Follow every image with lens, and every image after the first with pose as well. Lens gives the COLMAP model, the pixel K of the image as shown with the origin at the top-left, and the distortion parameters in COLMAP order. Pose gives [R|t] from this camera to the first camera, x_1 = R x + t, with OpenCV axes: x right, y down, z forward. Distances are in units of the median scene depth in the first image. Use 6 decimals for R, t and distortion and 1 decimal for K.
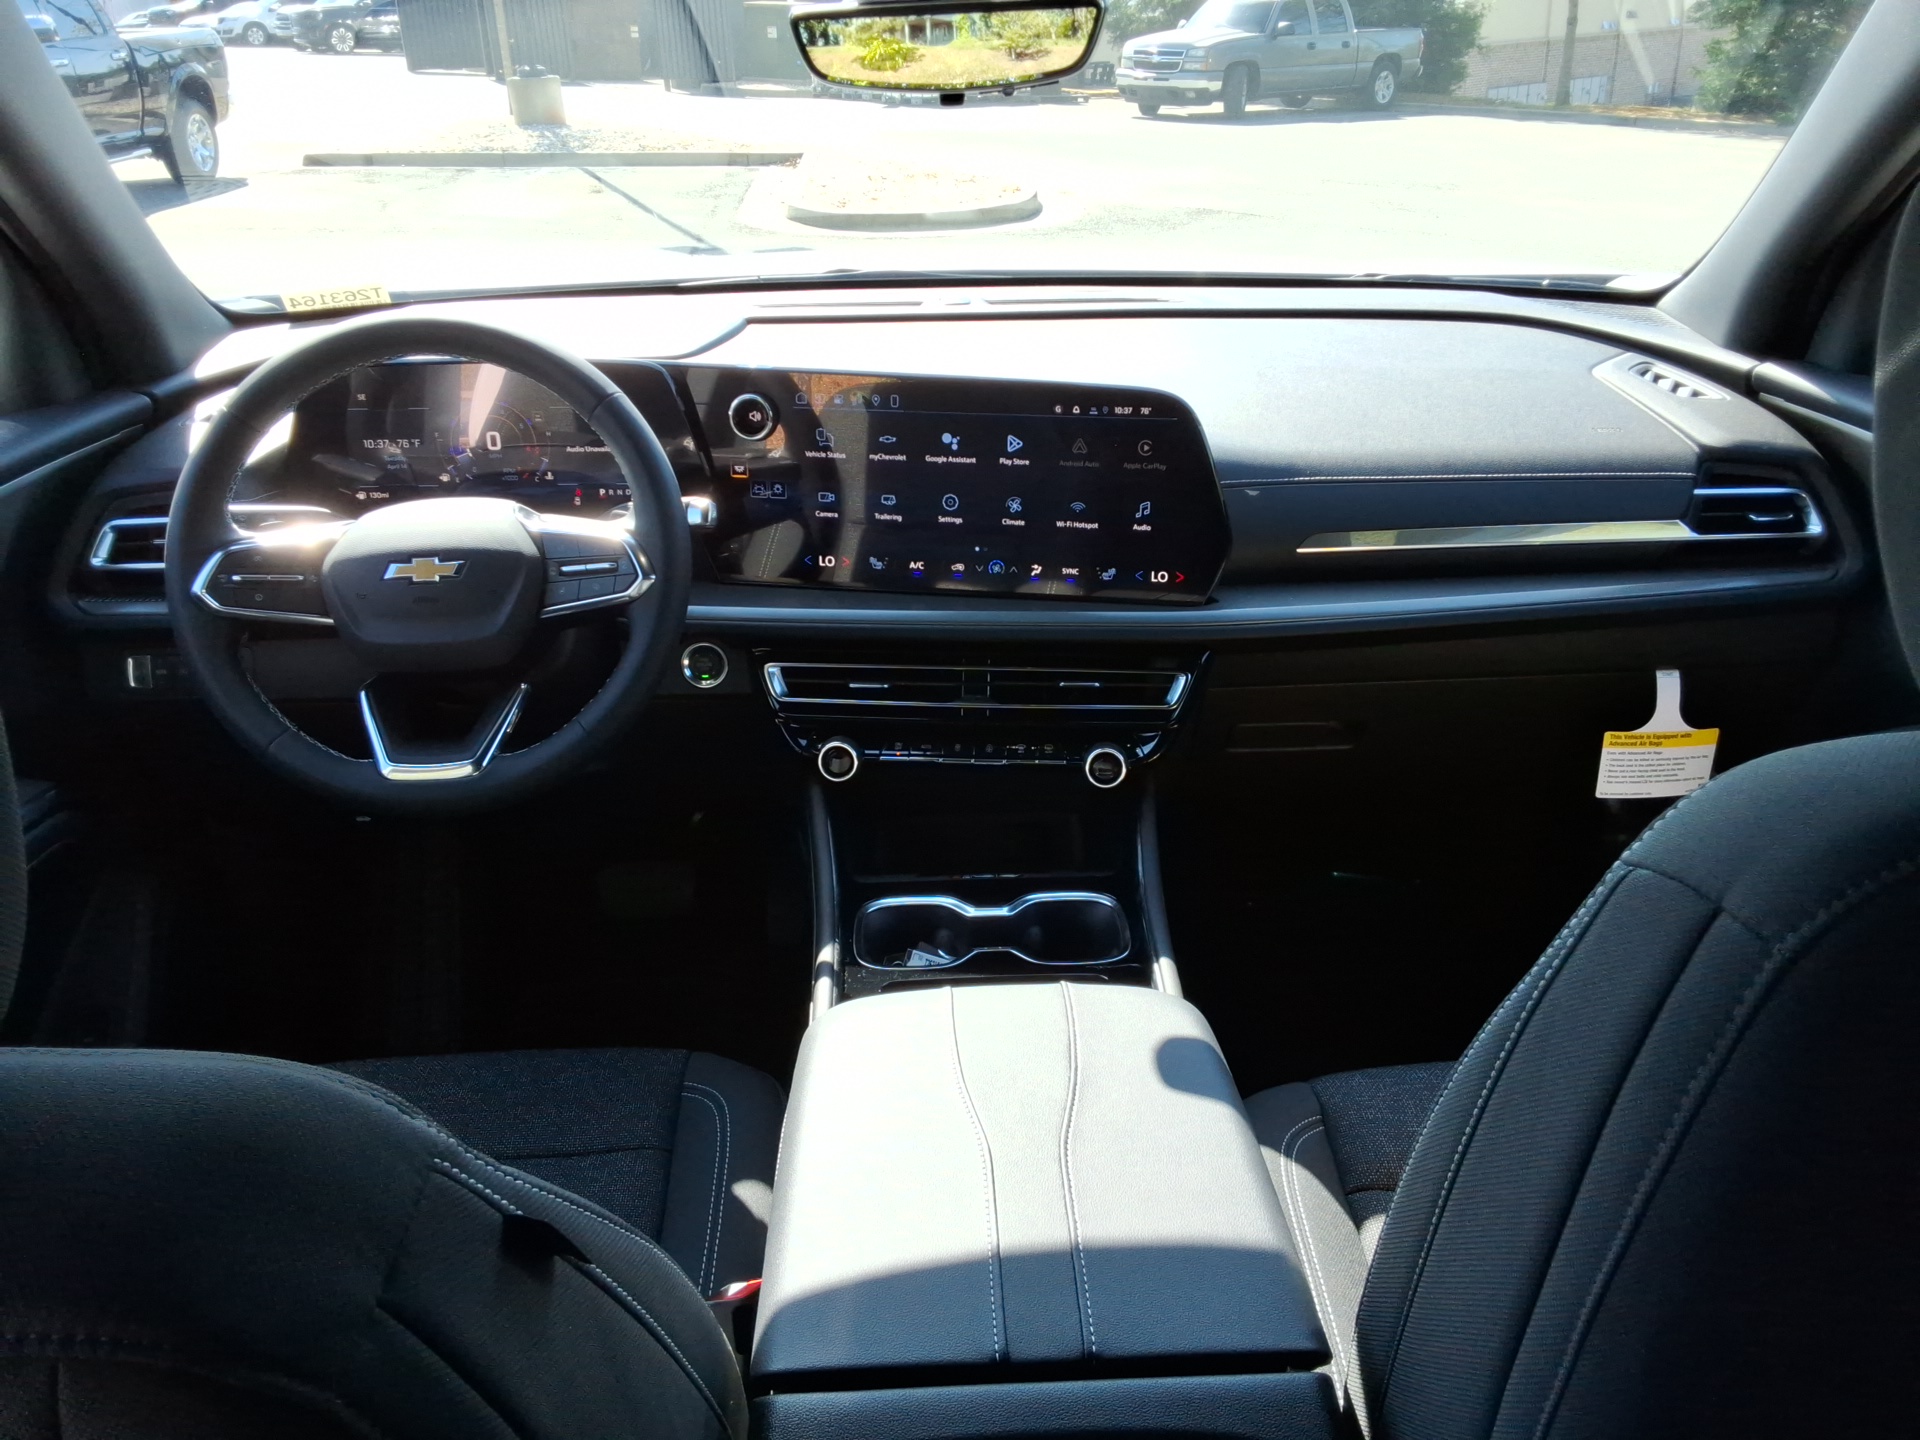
lens RADIAL K [[1541.2, 0, 985.4], [0, 1541.2, 709.6], [0, 0, 1]] dist [0.120950, -0.186015]
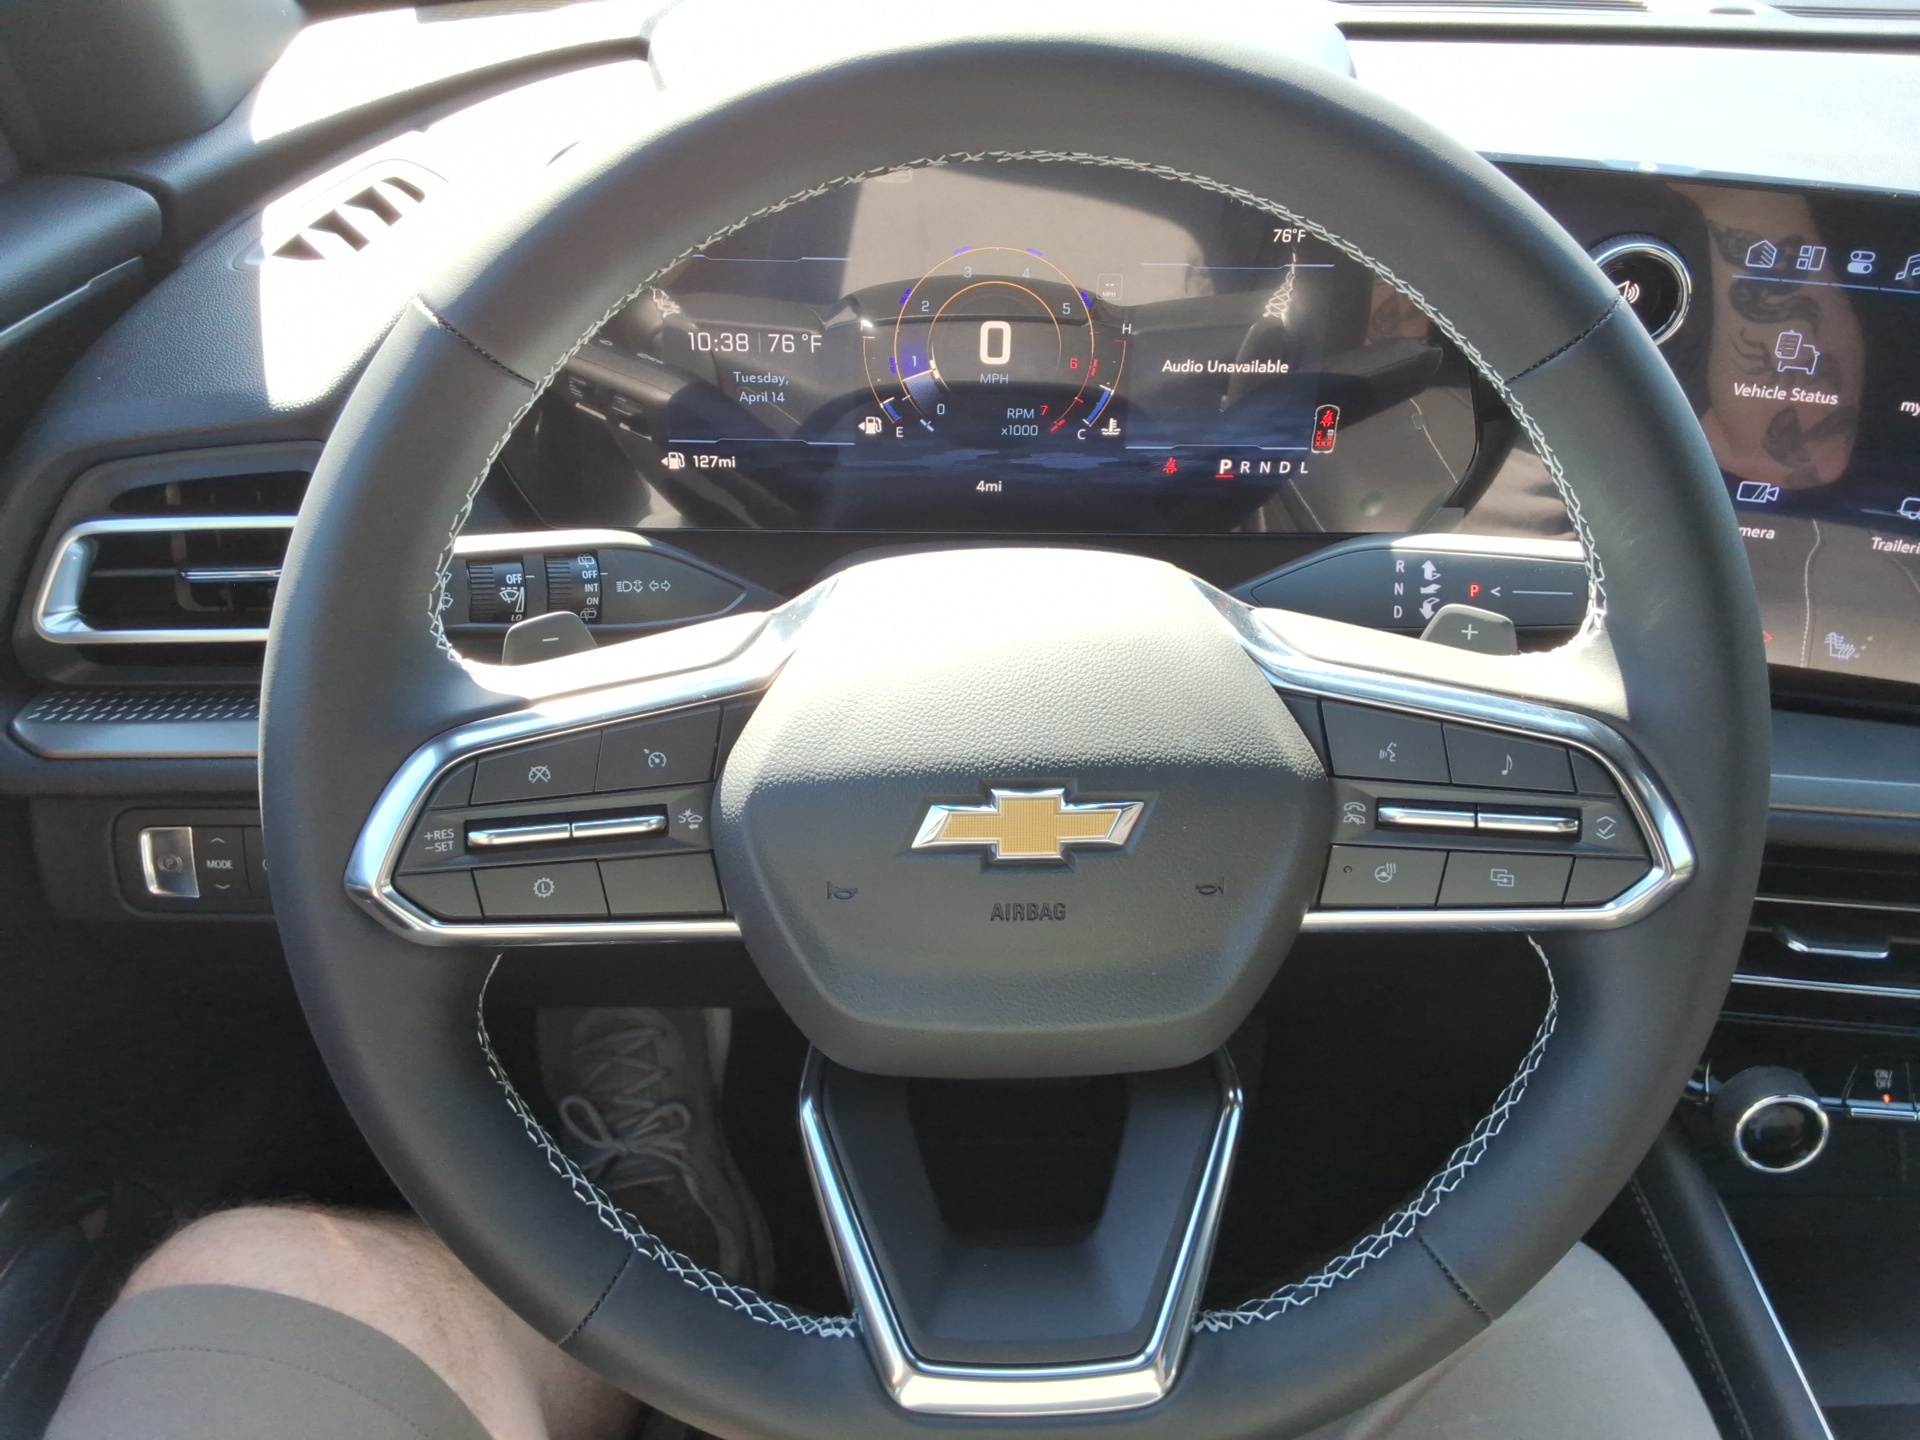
lens RADIAL K [[1548.7, 0, 975.4], [0, 1548.7, 715.6], [0, 0, 1]] dist [0.094454, -0.139965]
pose [[0.998871, 0.037100, 0.029686, -0.370170], [-0.042163, 0.980142, 0.193762, -0.173973], [-0.021908, -0.194794, 0.980599, 0.647902]]
